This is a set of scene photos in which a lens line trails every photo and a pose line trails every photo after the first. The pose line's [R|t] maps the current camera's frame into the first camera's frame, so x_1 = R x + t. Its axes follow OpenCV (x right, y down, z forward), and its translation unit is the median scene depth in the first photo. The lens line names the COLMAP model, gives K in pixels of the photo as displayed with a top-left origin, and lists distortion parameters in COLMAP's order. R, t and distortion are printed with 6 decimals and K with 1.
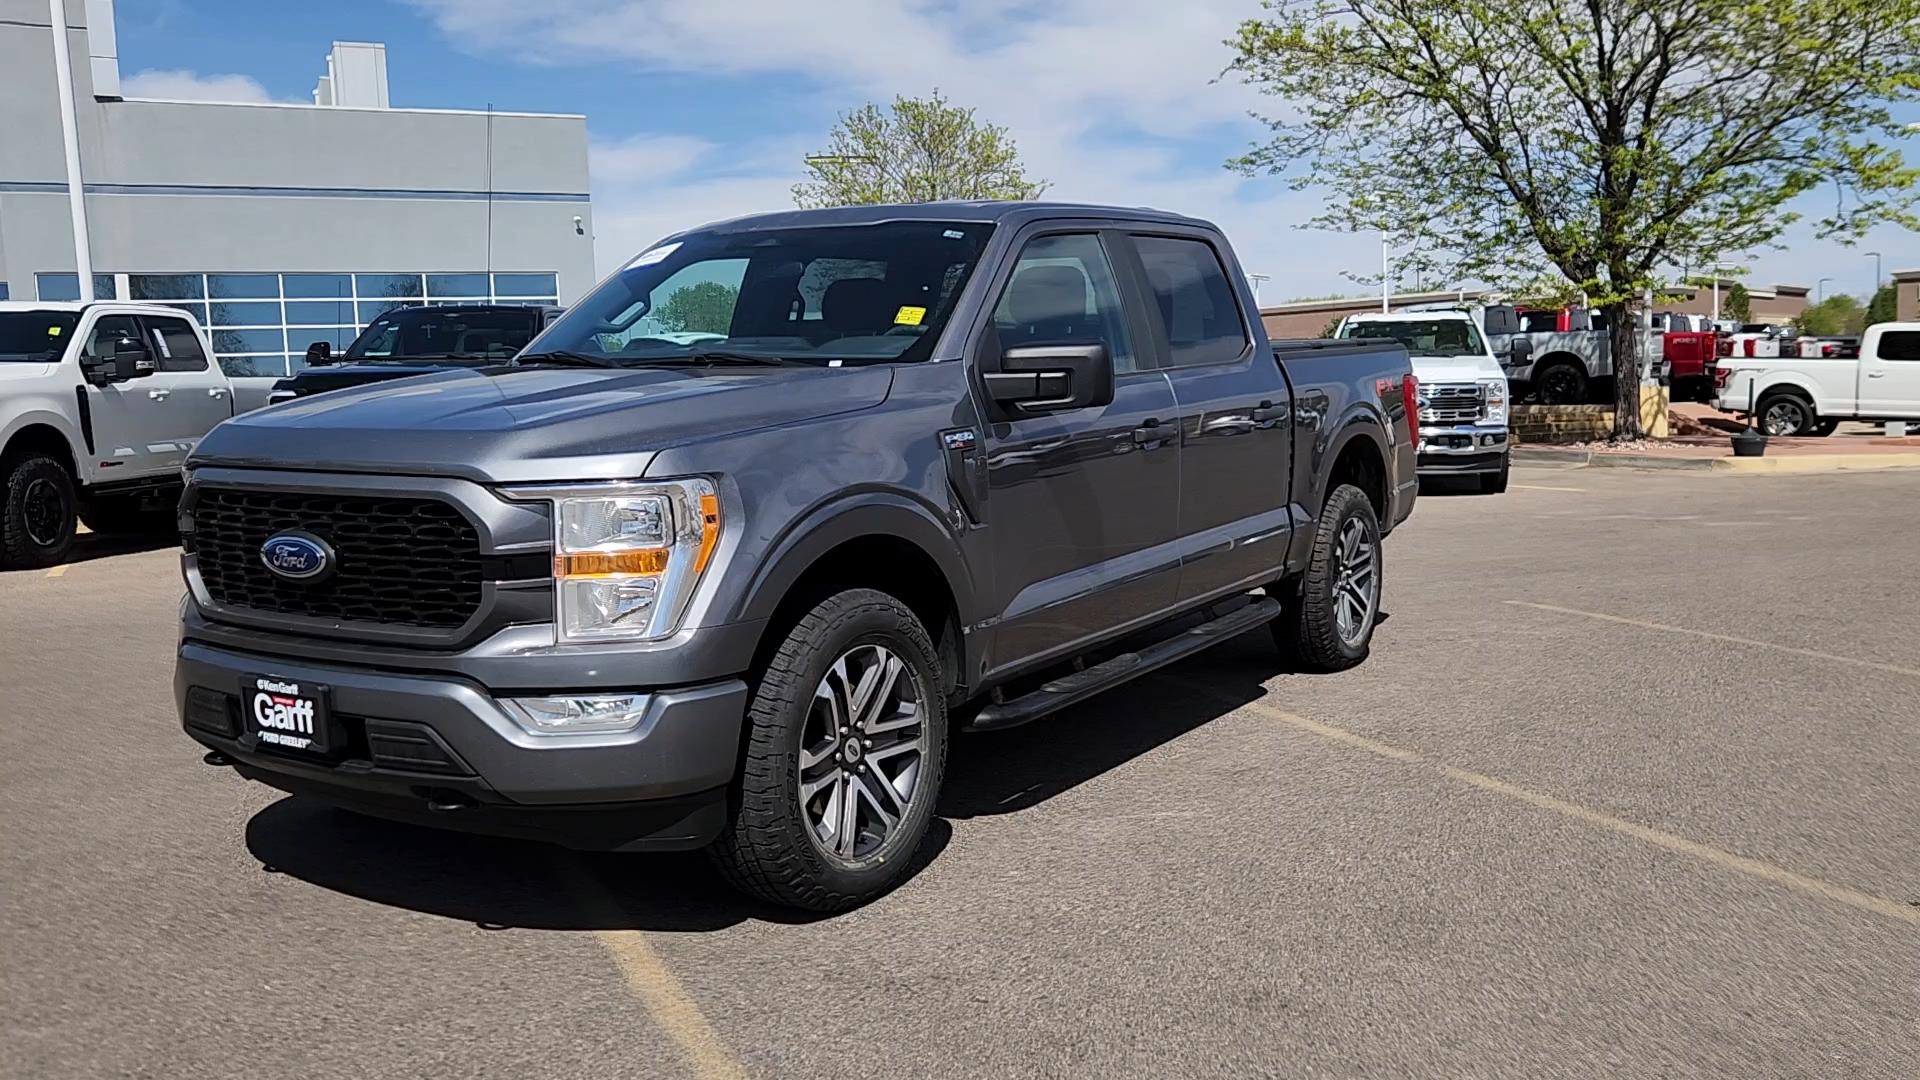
lens RADIAL K [[1640.6, 0, 944.0], [0, 1640.6, 548.4], [0, 0, 1]] dist [0.036720, -0.027853]
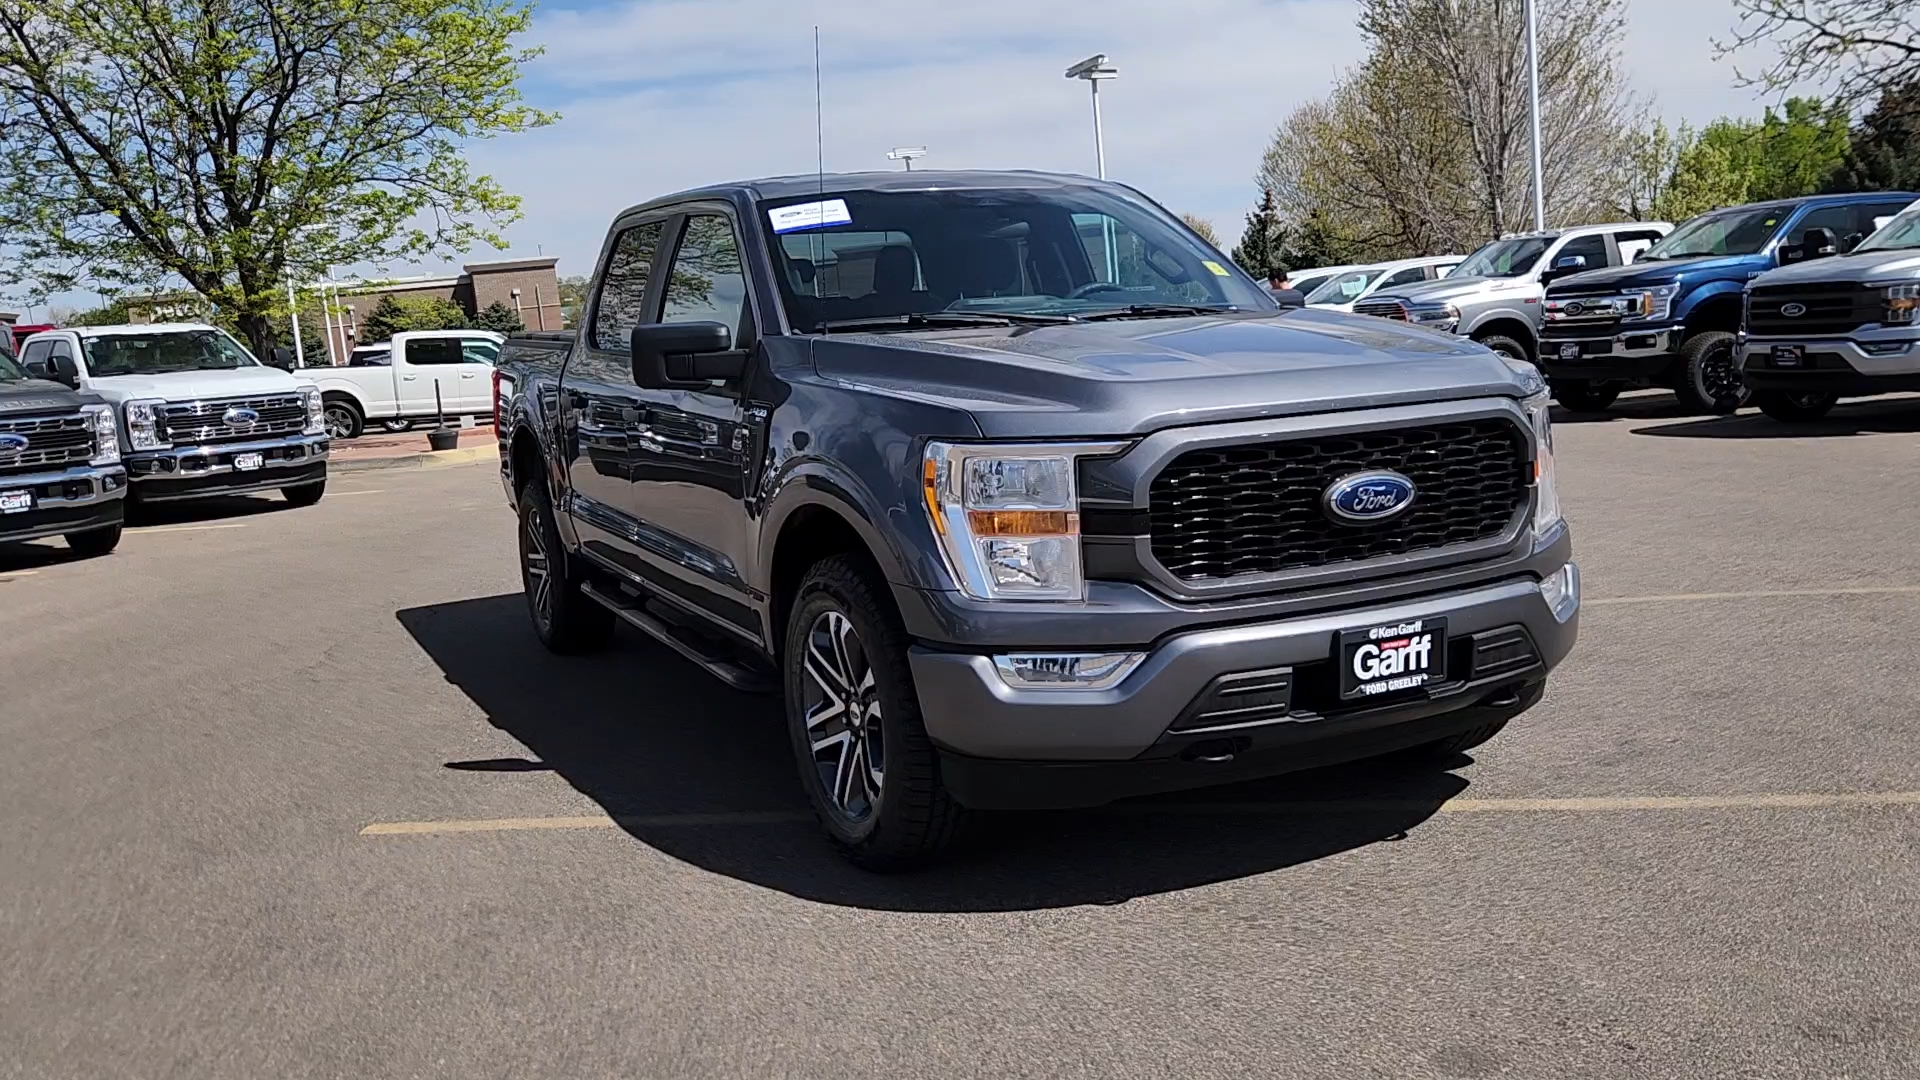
lens RADIAL K [[1640.6, 0, 946.2], [0, 1640.6, 544.8], [0, 0, 1]] dist [0.036720, -0.027853]
pose [[0.517309, -0.136213, 0.844889, -0.741917], [0.152620, 0.986110, 0.065534, -0.038075], [-0.842080, 0.095045, 0.530912, 0.386656]]
